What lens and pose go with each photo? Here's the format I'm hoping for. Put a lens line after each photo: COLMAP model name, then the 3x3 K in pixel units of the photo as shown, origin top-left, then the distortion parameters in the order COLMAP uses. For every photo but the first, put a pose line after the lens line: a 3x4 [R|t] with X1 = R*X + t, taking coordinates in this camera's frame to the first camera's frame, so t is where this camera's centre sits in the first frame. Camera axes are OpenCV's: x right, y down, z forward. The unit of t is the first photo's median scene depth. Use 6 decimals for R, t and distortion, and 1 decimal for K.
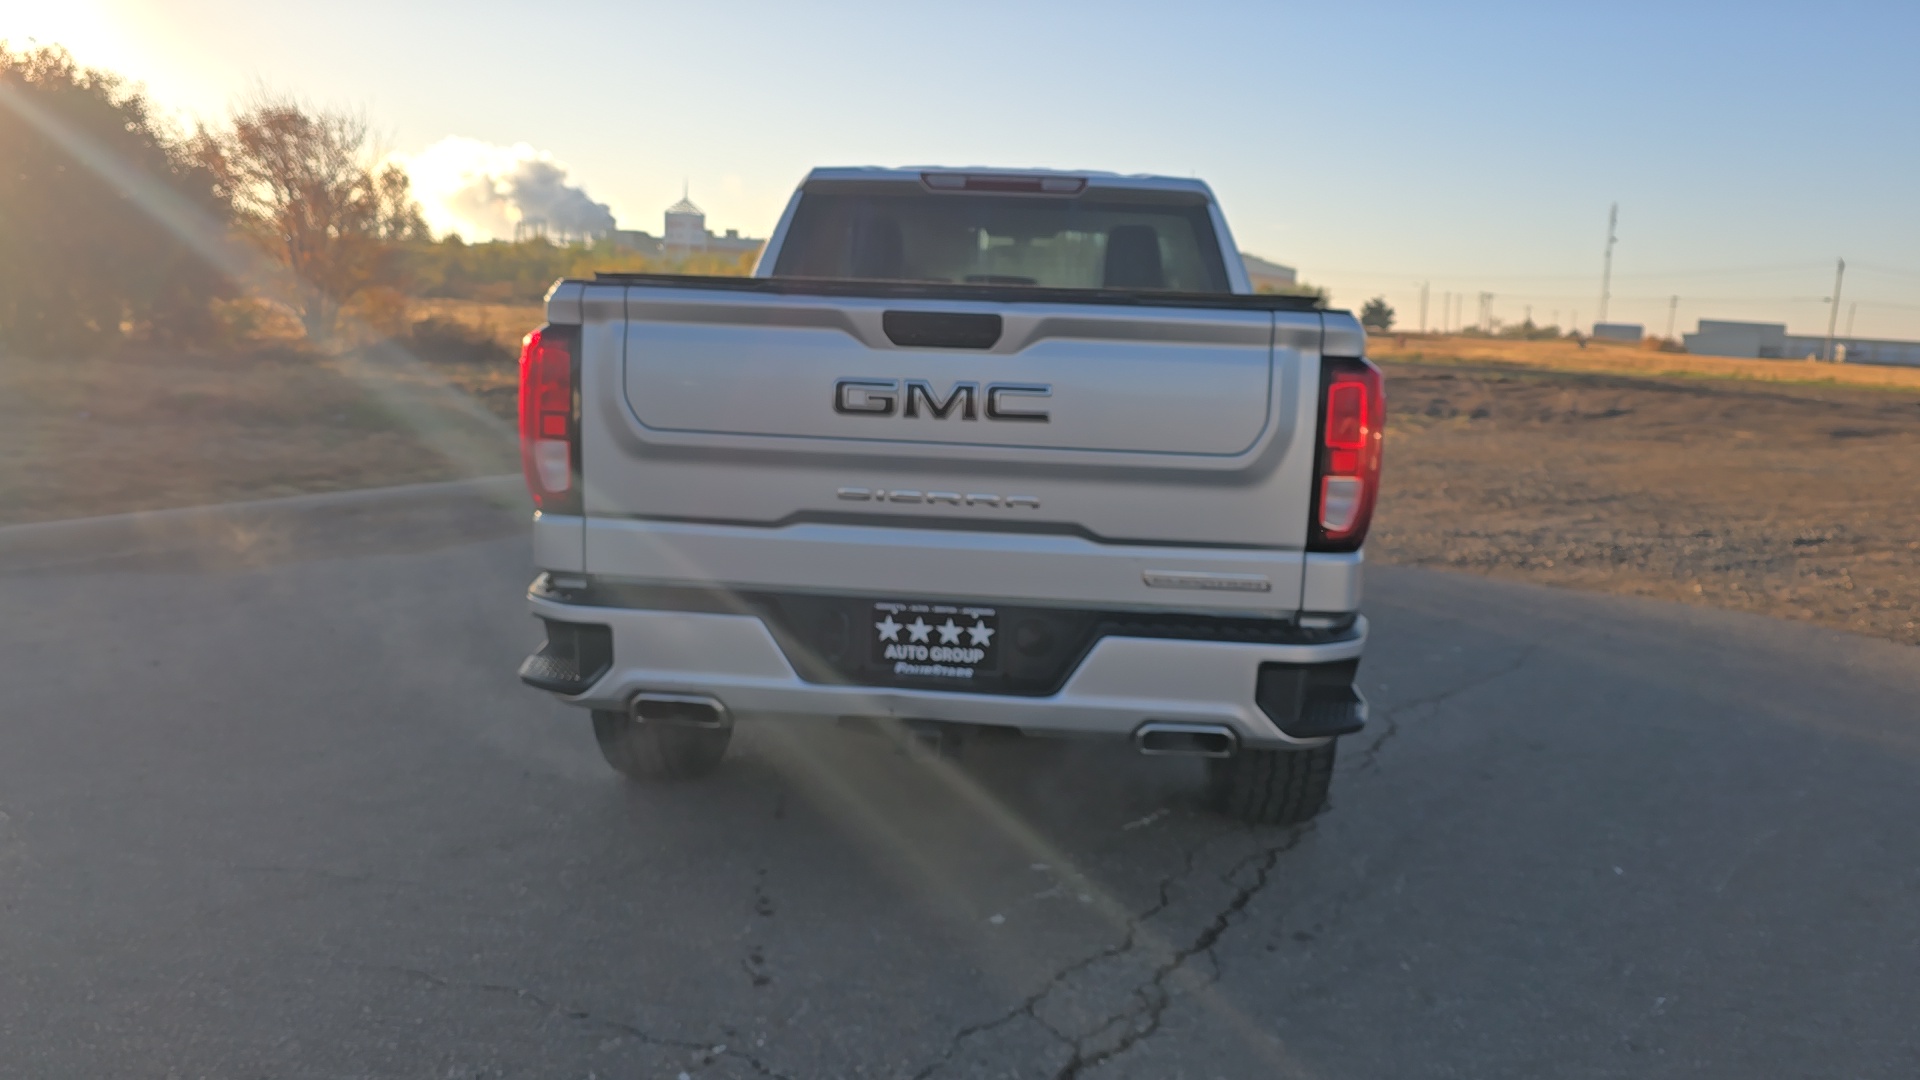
lens RADIAL K [[1589.3, 0, 960.0], [0, 1589.3, 540.0], [0, 0, 1]] dist [-0.007090, 0.007021]
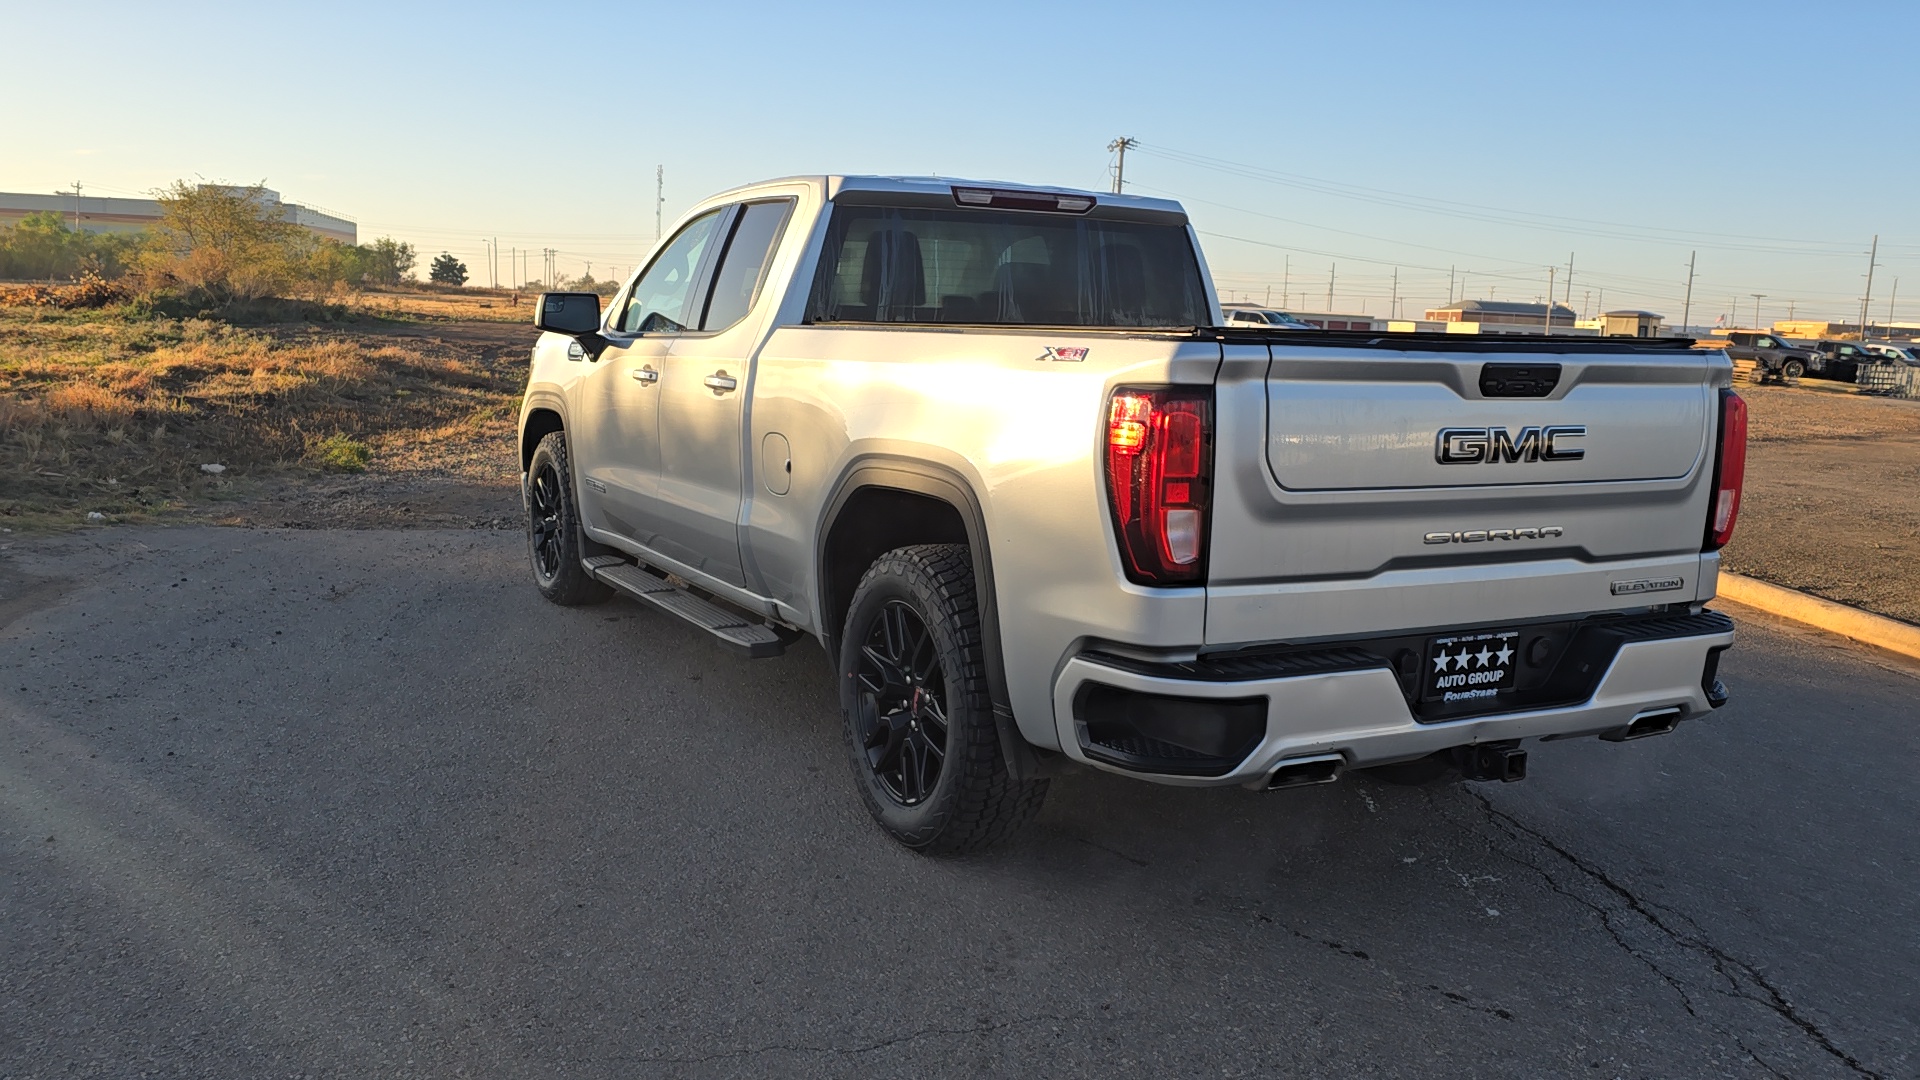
lens RADIAL K [[1589.3, 0, 960.0], [0, 1589.3, 540.0], [0, 0, 1]] dist [-0.007090, 0.007021]
pose [[0.845062, -0.089242, 0.527168, -0.839789], [0.075002, 0.996009, 0.048380, -0.096652], [-0.529381, -0.001346, 0.848383, 0.265789]]
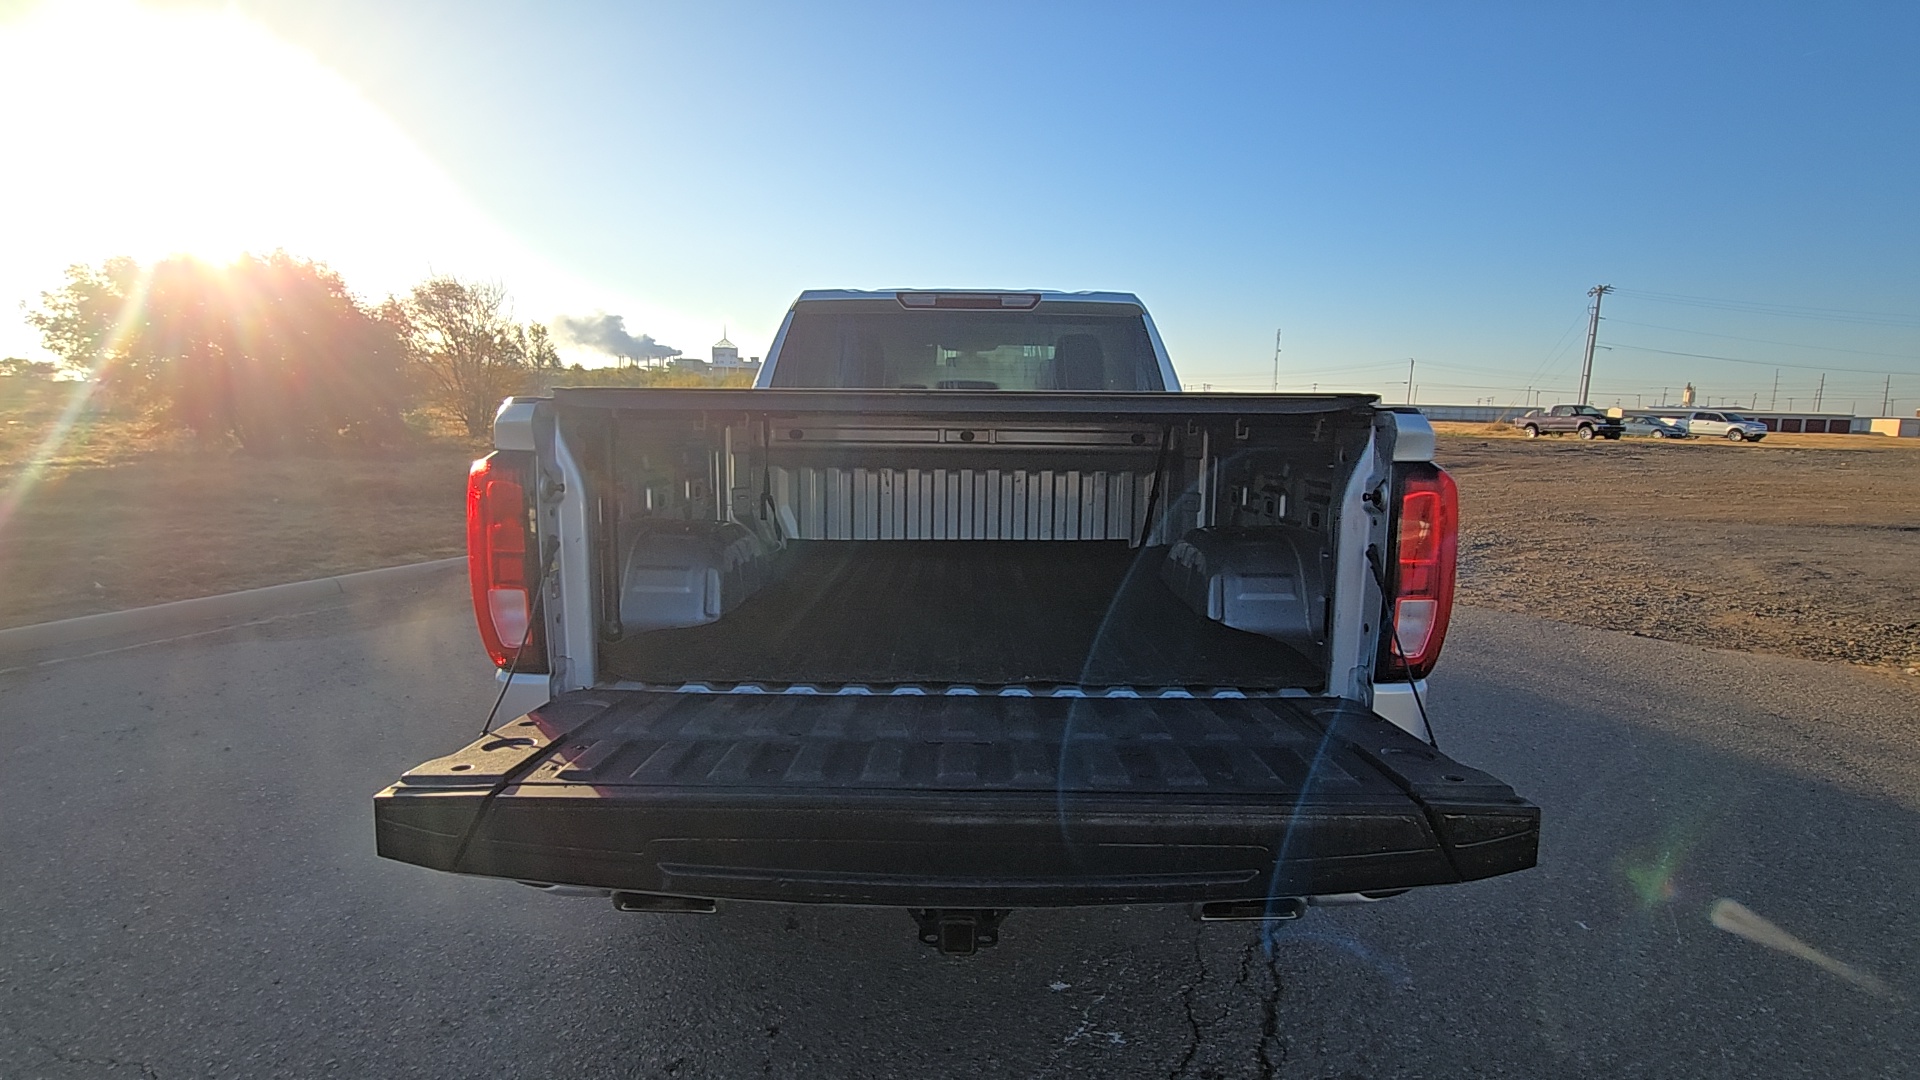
lens RADIAL K [[951.3, 0, 945.9], [0, 951.3, 560.9], [0, 0, 1]] dist [0.000251, 0.000177]
pose [[0.998280, -0.034491, 0.047411, -0.042461], [0.033450, 0.999185, 0.022585, -0.078730], [-0.048151, -0.020961, 0.998620, 0.465920]]
